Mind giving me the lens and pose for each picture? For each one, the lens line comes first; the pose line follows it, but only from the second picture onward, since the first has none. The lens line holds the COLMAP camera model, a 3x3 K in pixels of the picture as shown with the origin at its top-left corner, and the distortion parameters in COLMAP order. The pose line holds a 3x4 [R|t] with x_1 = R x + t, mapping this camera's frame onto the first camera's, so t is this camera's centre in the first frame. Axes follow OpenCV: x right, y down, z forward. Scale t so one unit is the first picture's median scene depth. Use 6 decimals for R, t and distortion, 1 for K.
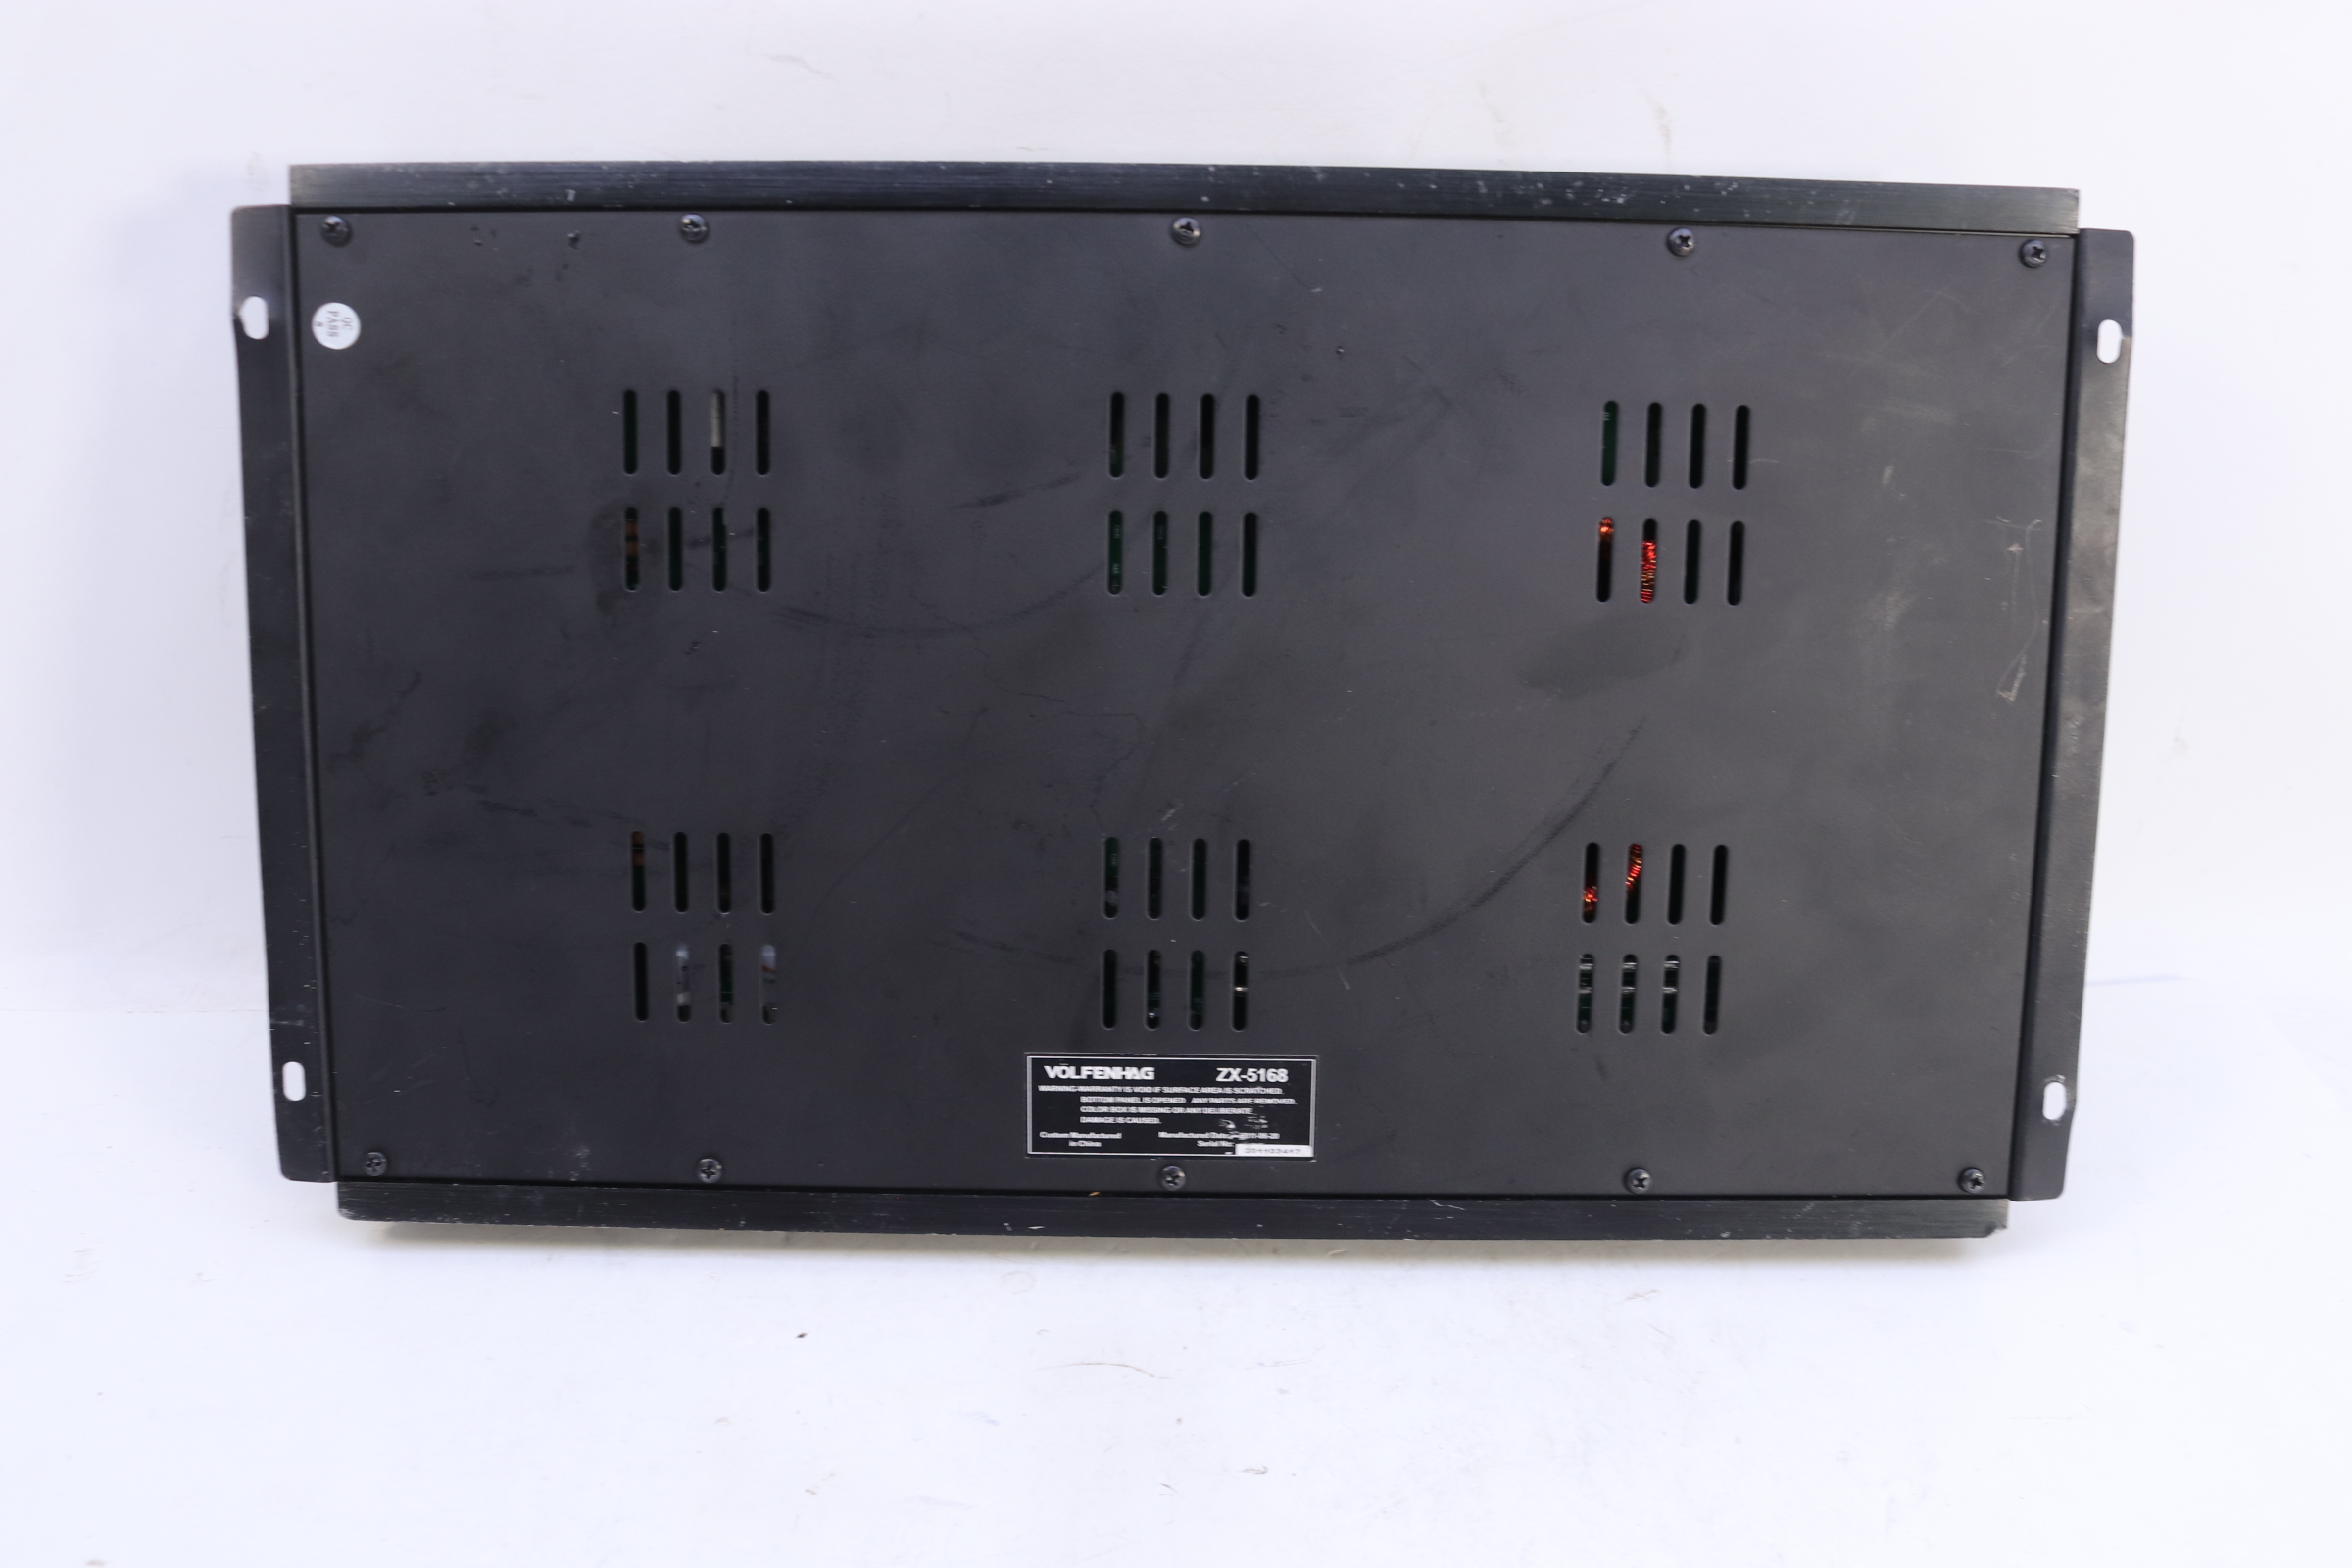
lens RADIAL K [[2242.7, 0, 1164.3], [0, 2242.7, 789.7], [0, 0, 1]] dist [-0.059538, 0.000000]
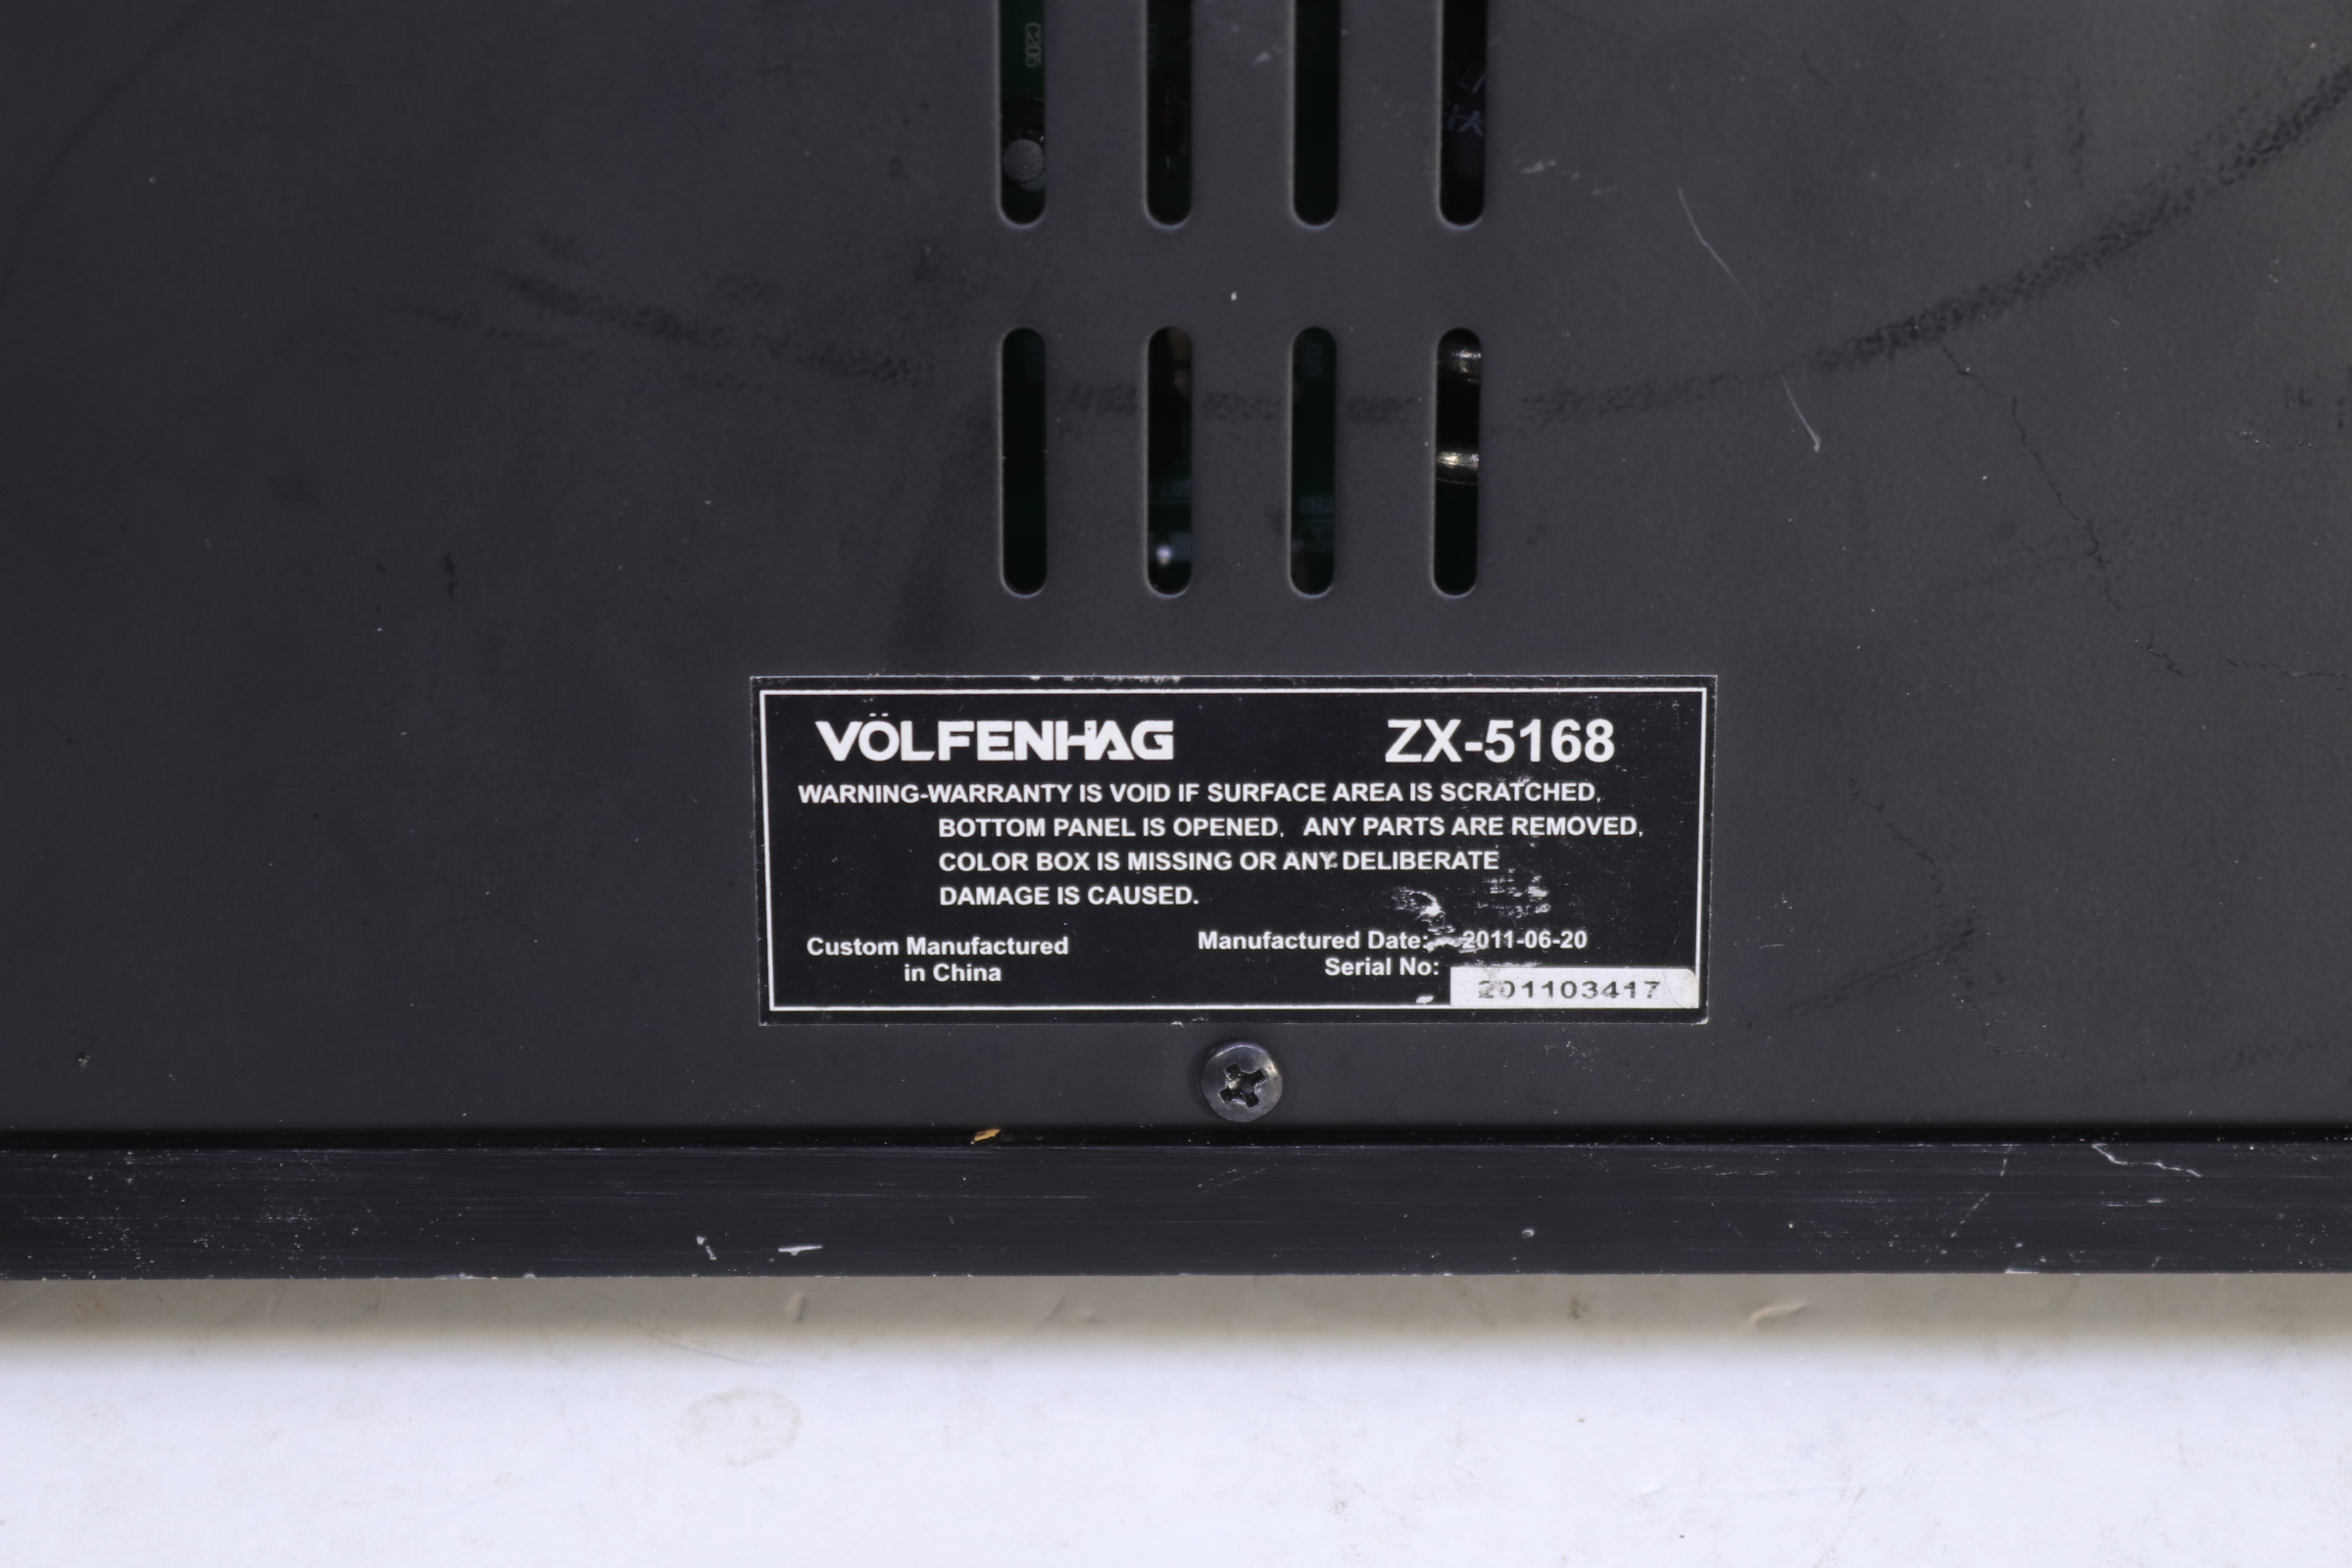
lens RADIAL K [[5784.7, 0, 1181.5], [0, 5784.7, 783.4], [0, 0, 1]] dist [0.318178, 0.000000]
pose [[0.999886, -0.014805, -0.002944, -0.001666], [0.015050, 0.992754, 0.119222, 0.038735], [0.001158, -0.119253, 0.992863, 0.220147]]
